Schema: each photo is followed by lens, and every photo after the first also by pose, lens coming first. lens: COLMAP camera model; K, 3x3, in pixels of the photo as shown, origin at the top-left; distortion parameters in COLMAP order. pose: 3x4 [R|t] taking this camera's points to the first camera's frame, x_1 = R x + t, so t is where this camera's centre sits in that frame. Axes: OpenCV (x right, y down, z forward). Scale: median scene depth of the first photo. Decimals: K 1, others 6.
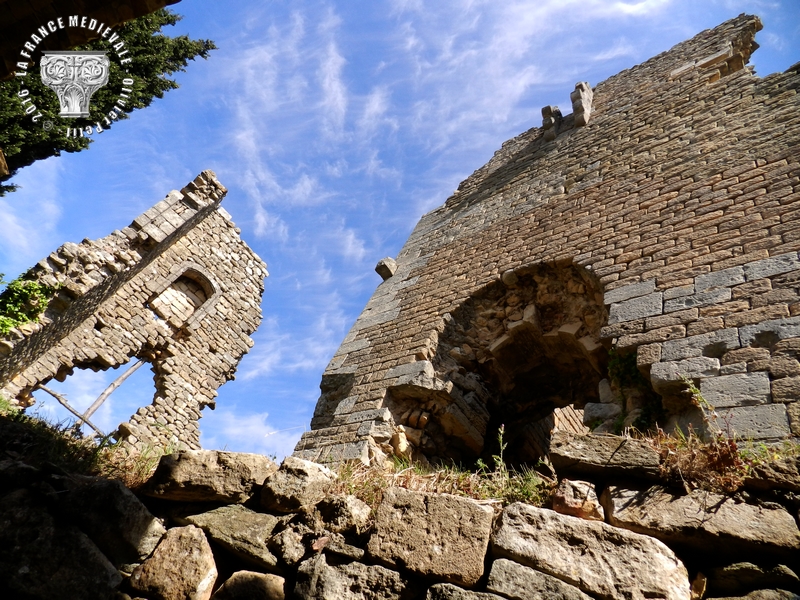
lens RADIAL K [[523.5, 0, 393.3], [0, 523.5, 302.7], [0, 0, 1]] dist [0.012586, -0.003464]
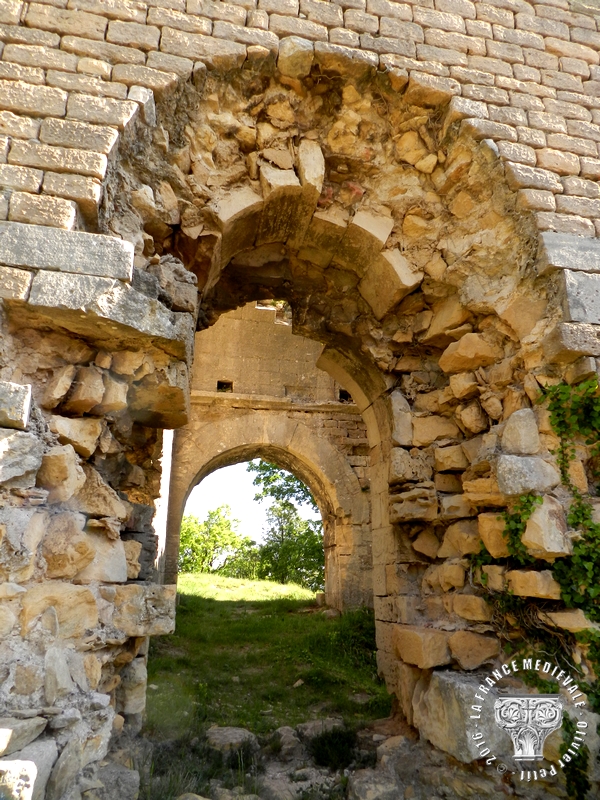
lens RADIAL K [[523.5, 0, 294.8], [0, 523.5, 394.7], [0, 0, 1]] dist [0.012586, -0.003464]
pose [[0.607226, -0.096239, 0.788679, -0.156732], [-0.413153, 0.809632, 0.416894, -0.002875], [-0.678661, -0.578994, 0.451868, 0.661359]]
